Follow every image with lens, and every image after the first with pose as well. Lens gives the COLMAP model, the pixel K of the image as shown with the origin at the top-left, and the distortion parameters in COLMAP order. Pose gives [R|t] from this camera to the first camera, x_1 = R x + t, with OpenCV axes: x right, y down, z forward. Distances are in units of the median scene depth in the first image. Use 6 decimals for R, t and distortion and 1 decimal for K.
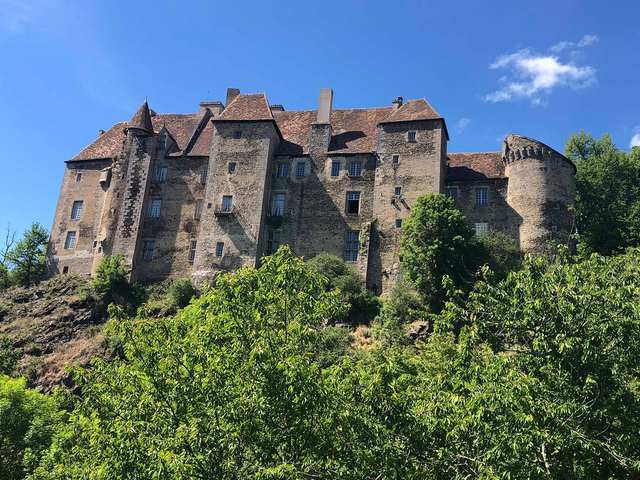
lens RADIAL K [[686.7, 0, 320.0], [0, 686.7, 240.0], [0, 0, 1]] dist [0.103060, -0.020958]
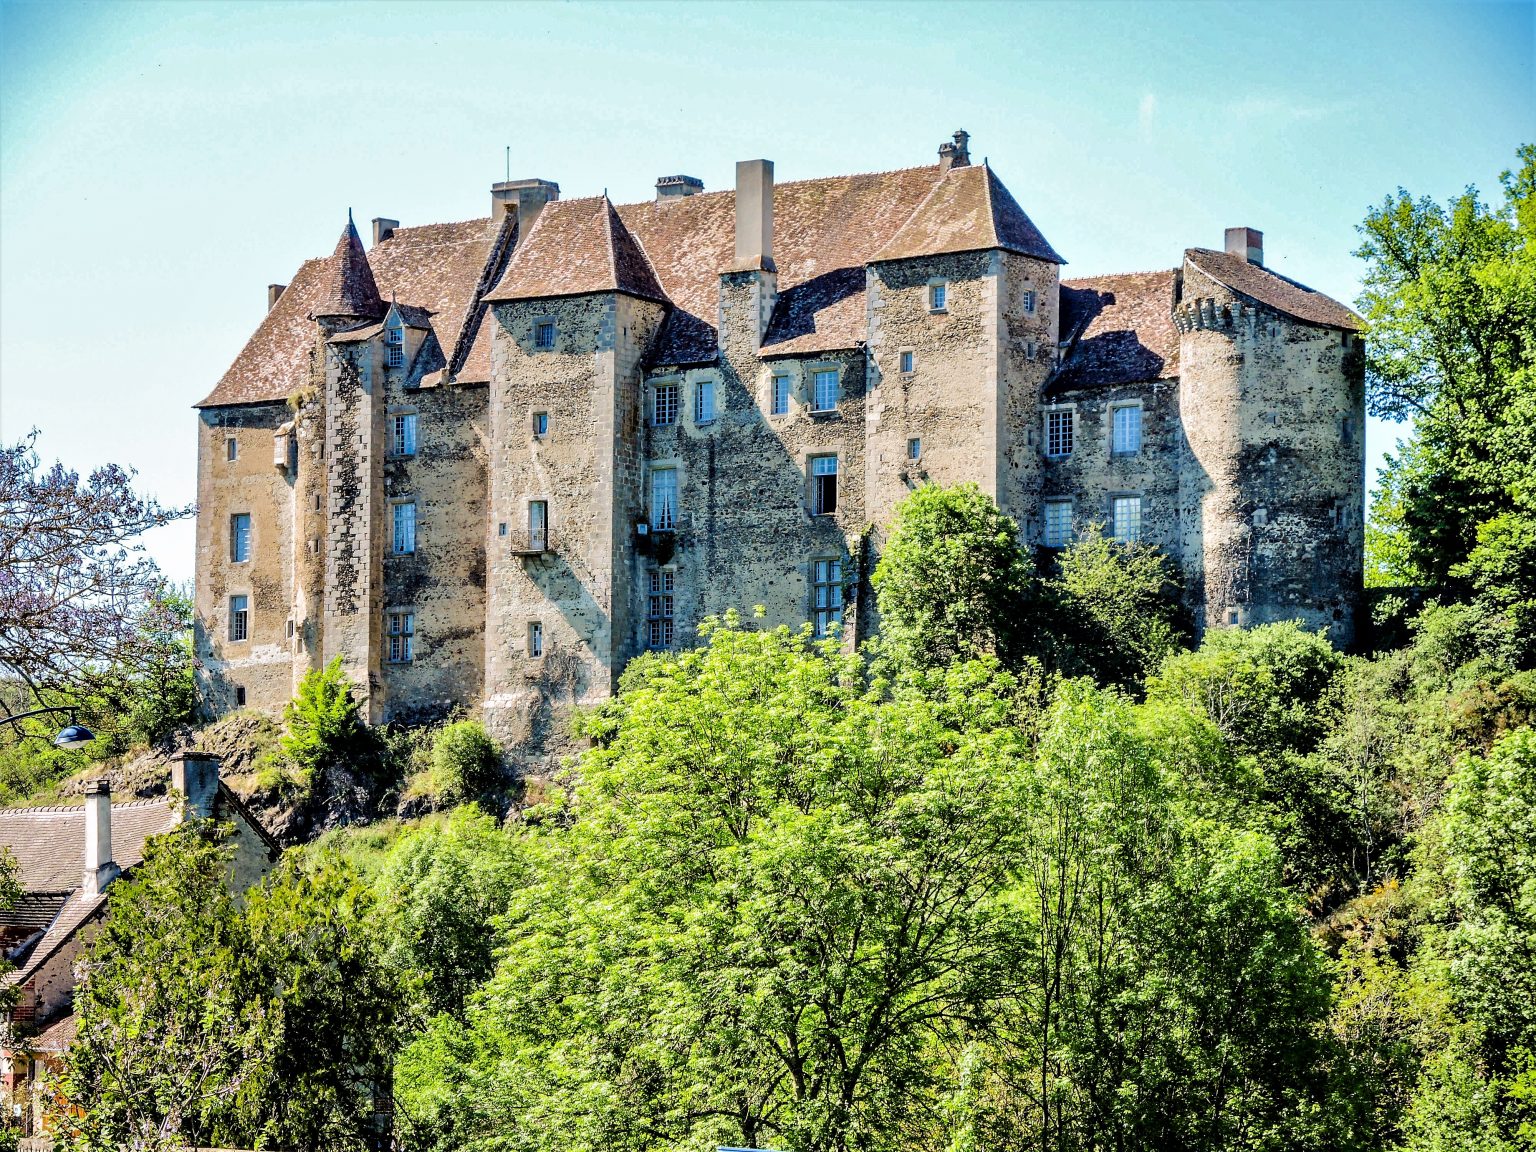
lens RADIAL K [[4947.1, 0, 768.0], [0, 4947.1, 576.0], [0, 0, 1]] dist [0.899384, -0.907578]
pose [[0.920054, -0.106303, -0.377094, 1.076734], [0.188846, 0.963626, 0.189110, -0.541812], [0.343275, -0.245204, 0.906663, -1.604597]]
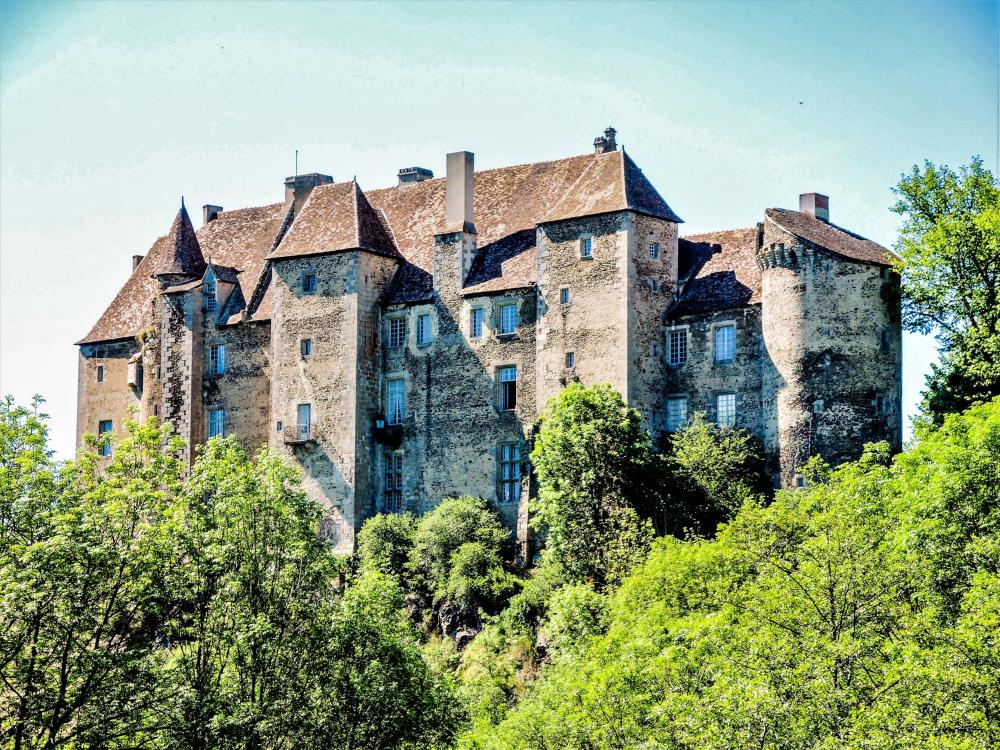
lens RADIAL K [[3220.8, 0, 500.0], [0, 3220.8, 375.0], [0, 0, 1]] dist [0.899384, -0.907578]
pose [[0.889609, -0.132467, -0.437091, 1.125903], [0.209896, 0.968544, 0.133667, -0.394353], [0.405635, -0.210654, 0.889429, -1.224459]]
